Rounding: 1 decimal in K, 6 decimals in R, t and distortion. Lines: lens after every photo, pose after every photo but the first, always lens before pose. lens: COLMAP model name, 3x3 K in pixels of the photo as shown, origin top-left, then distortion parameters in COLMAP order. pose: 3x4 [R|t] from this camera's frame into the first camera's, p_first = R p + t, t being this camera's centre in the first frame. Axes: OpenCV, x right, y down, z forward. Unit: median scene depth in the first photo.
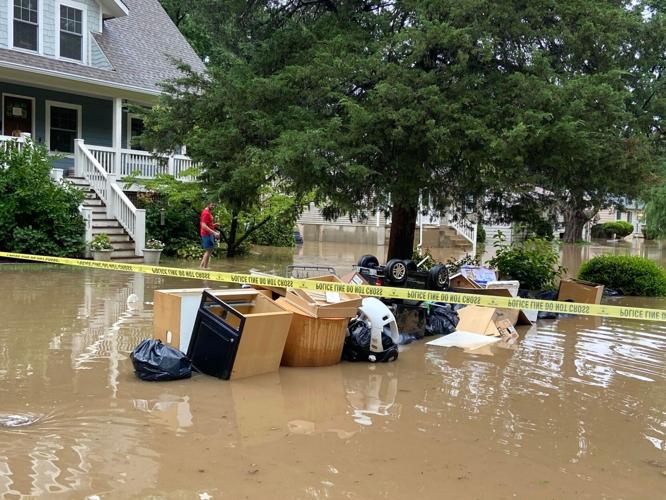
lens RADIAL K [[802.7, 0, 333.0], [0, 802.7, 250.0], [0, 0, 1]] dist [0.106873, -0.000697]
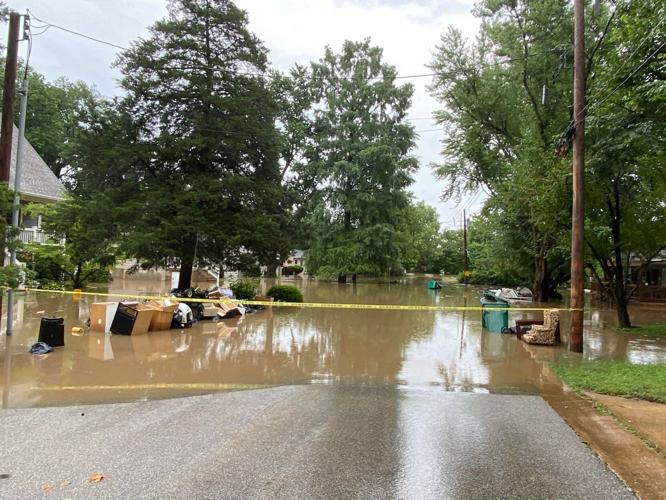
lens RADIAL K [[460.4, 0, 333.0], [0, 460.4, 250.0], [0, 0, 1]] dist [0.000182, -0.002377]
pose [[0.913418, 0.012162, 0.406842, -0.036886], [0.016179, 0.997679, -0.066150, -0.002813], [-0.406702, 0.067005, 0.911100, -0.190703]]
